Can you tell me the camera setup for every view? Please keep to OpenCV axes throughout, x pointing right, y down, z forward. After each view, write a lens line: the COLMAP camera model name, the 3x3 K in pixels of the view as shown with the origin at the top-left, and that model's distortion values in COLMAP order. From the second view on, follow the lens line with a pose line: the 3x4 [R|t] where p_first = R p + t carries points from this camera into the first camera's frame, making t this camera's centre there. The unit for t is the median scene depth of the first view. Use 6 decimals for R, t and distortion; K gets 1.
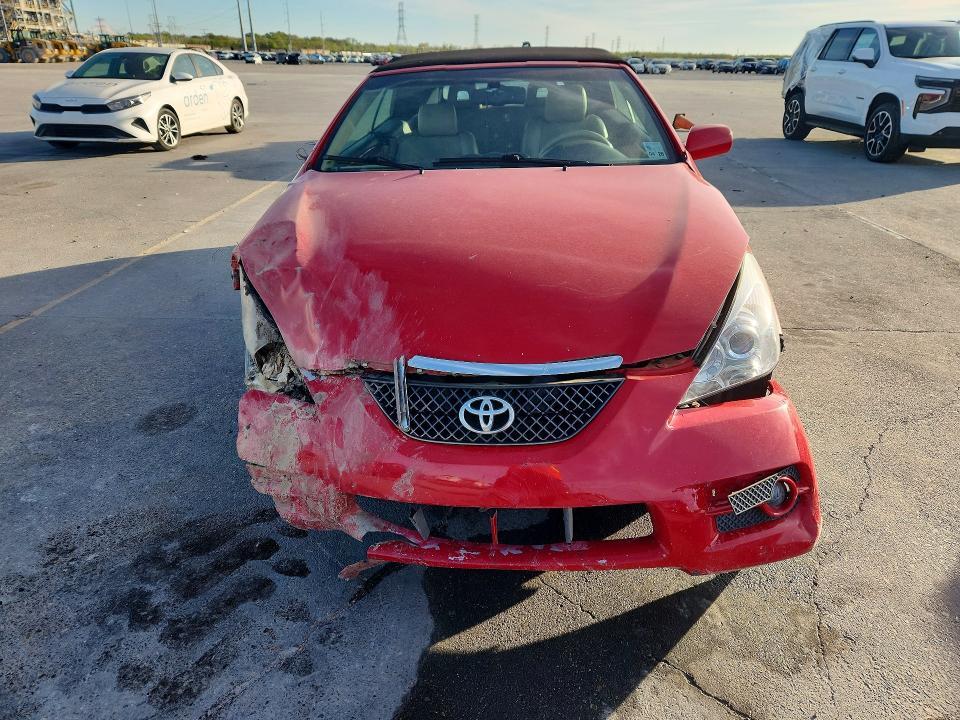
lens RADIAL K [[698.8, 0, 480.7], [0, 698.8, 358.5], [0, 0, 1]] dist [0.022500, -0.005296]
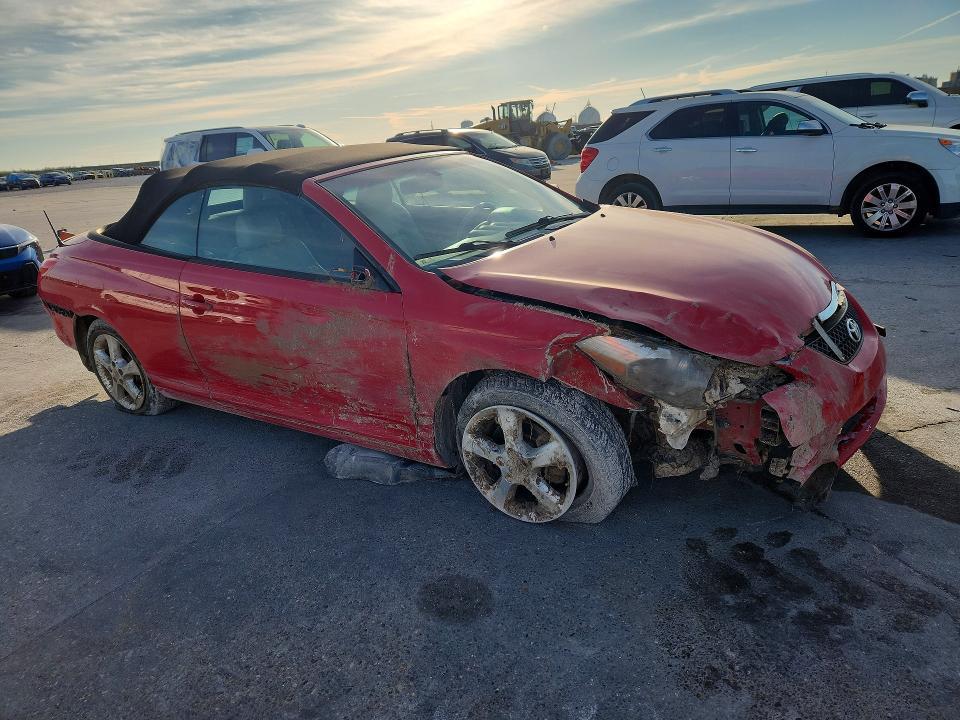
lens RADIAL K [[698.8, 0, 480.4], [0, 698.8, 360.5], [0, 0, 1]] dist [0.022500, -0.005296]
pose [[0.456444, -0.311502, 0.833442, -1.495052], [0.423657, 0.899800, 0.104283, -0.333427], [-0.782415, 0.305494, 0.542679, 0.702914]]
